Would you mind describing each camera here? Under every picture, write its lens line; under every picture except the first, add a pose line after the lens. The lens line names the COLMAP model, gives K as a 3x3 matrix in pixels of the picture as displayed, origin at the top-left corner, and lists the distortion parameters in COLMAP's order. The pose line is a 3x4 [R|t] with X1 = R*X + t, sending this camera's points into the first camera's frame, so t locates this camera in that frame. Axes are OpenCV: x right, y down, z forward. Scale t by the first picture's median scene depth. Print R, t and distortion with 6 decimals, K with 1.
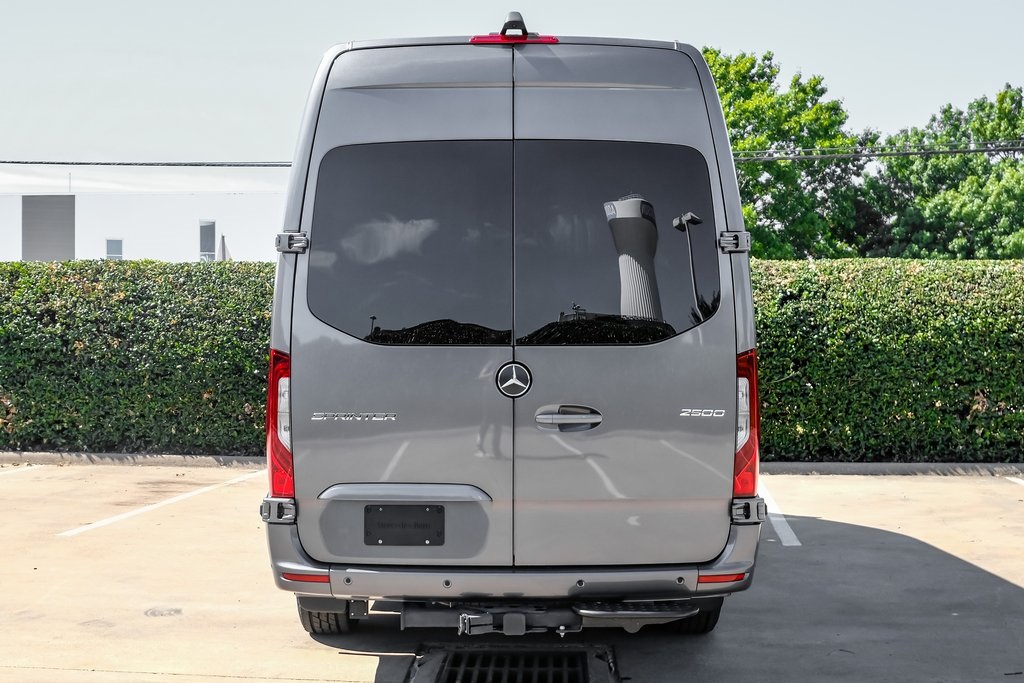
lens RADIAL K [[1270.1, 0, 512.0], [0, 1270.1, 341.5], [0, 0, 1]] dist [-0.007644, 0.024656]
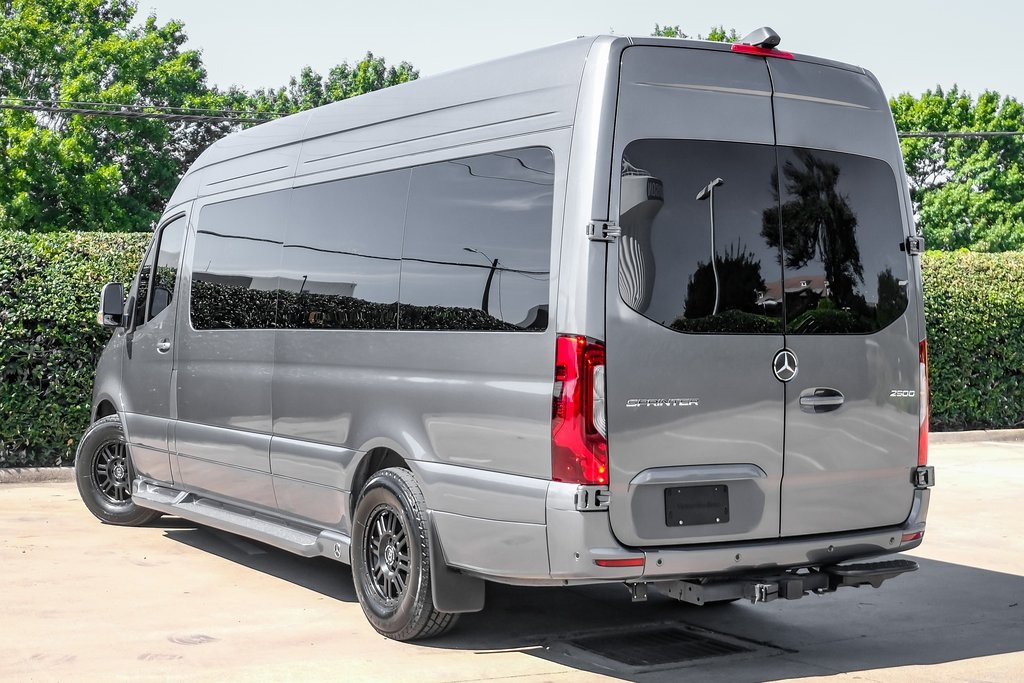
lens RADIAL K [[1482.8, 0, 529.6], [0, 1482.8, 316.7], [0, 0, 1]] dist [-0.008501, 0.000292]
pose [[0.849188, 0.011064, 0.527975, -0.763935], [-0.008701, 0.999938, -0.006958, -0.001376], [-0.528019, 0.001315, 0.849231, 0.028985]]
